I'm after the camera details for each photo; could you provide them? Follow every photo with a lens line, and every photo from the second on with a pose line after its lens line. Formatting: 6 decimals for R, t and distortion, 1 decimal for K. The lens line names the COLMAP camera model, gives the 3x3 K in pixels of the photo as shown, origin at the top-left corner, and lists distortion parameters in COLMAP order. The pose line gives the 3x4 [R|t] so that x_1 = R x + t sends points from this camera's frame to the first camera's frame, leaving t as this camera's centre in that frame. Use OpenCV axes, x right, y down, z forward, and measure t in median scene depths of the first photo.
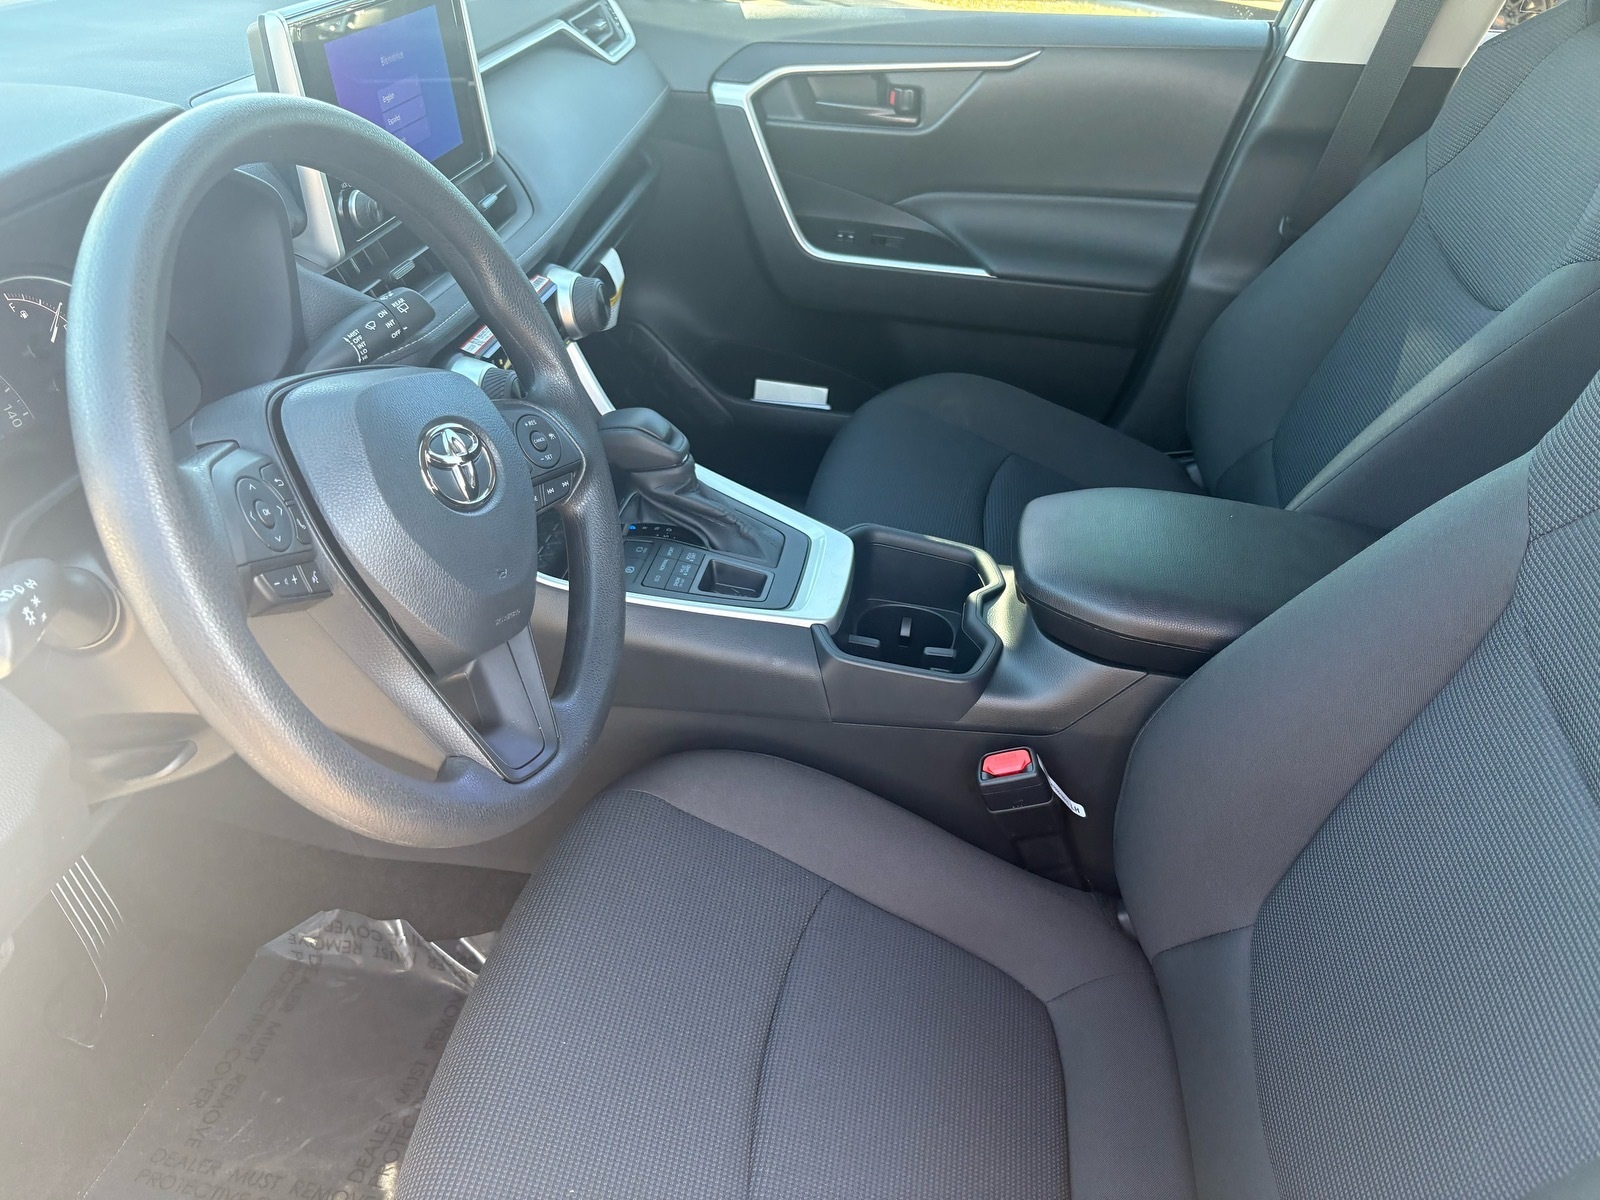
lens RADIAL K [[1247.6, 0, 806.3], [0, 1247.6, 597.9], [0, 0, 1]] dist [0.035984, -0.032065]
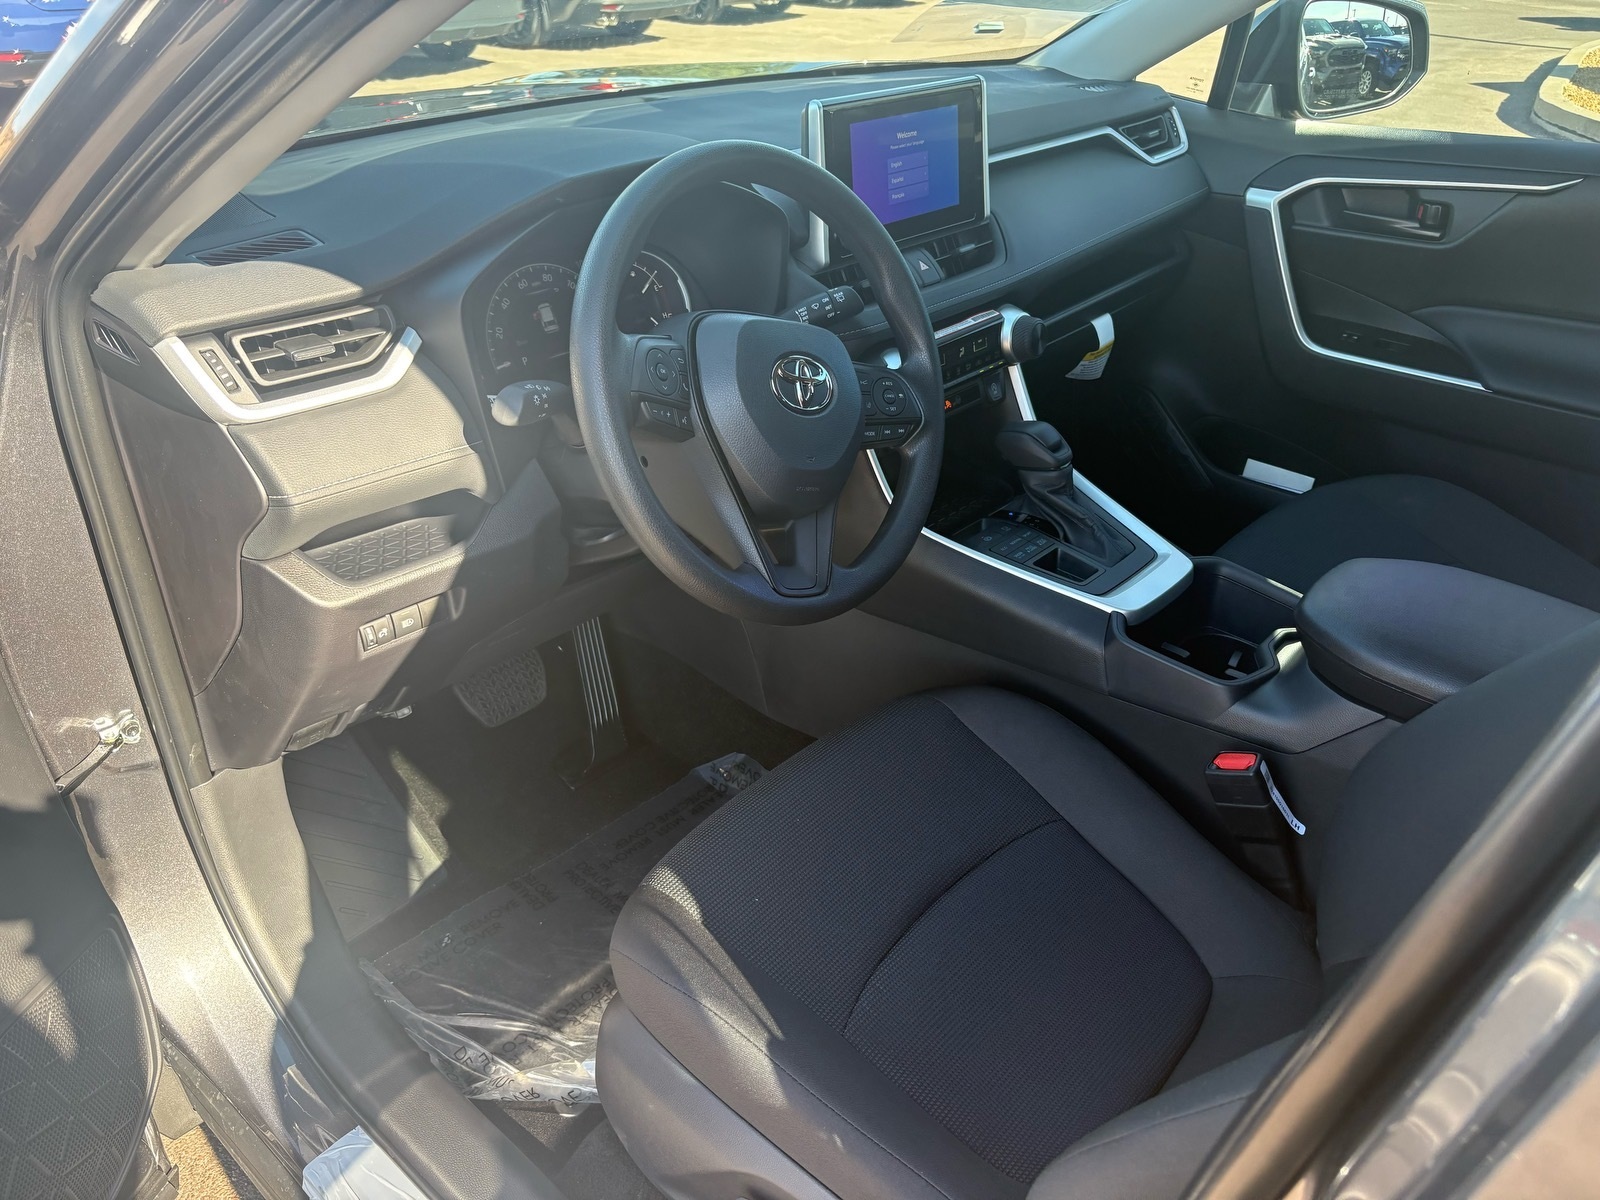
lens RADIAL K [[1247.6, 0, 794.4], [0, 1247.6, 588.9], [0, 0, 1]] dist [0.035984, -0.032065]
pose [[0.844230, 0.226514, -0.485764, 0.300976], [-0.269441, 0.962824, -0.019304, 0.098534], [0.463332, 0.147181, 0.873877, -0.176670]]
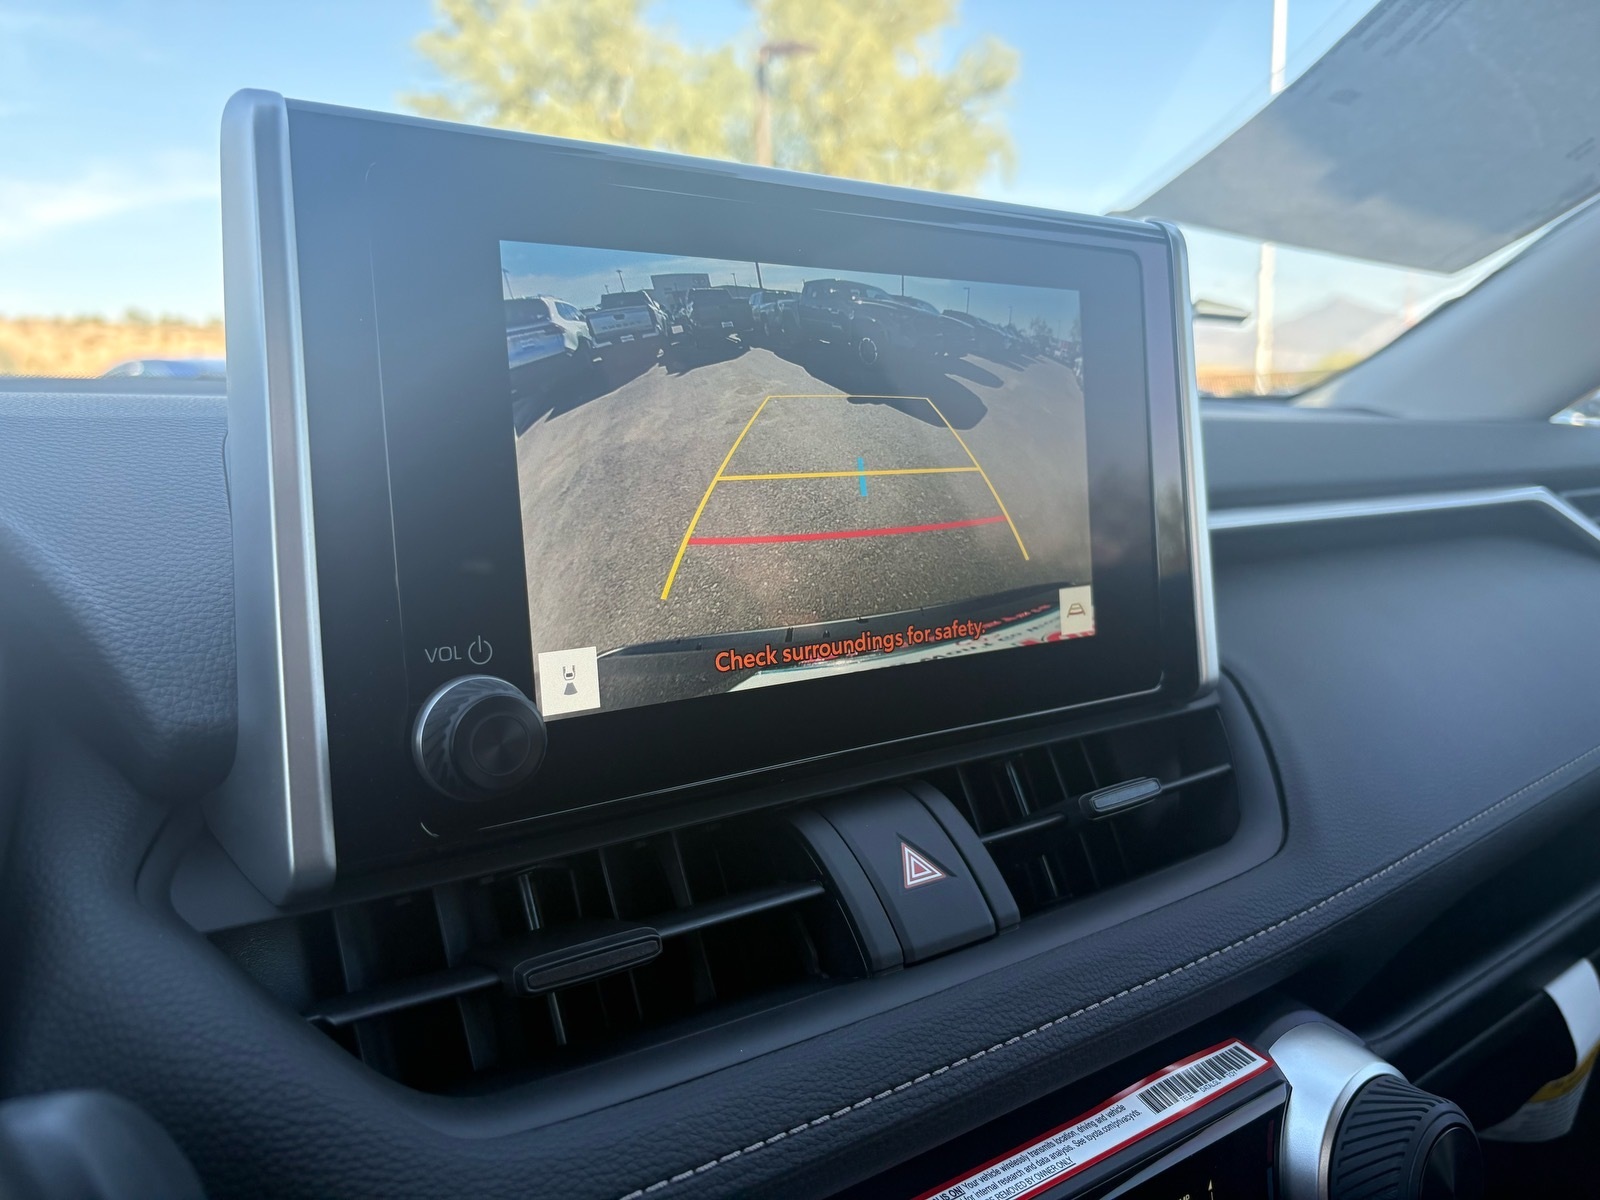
lens RADIAL K [[1247.6, 0, 801.1], [0, 1247.6, 608.1], [0, 0, 1]] dist [0.035984, -0.032065]
pose [[0.720257, 0.060041, -0.691104, -0.078282], [-0.352486, 0.889731, -0.290057, -0.220003], [0.597481, 0.452520, 0.661999, 0.662058]]
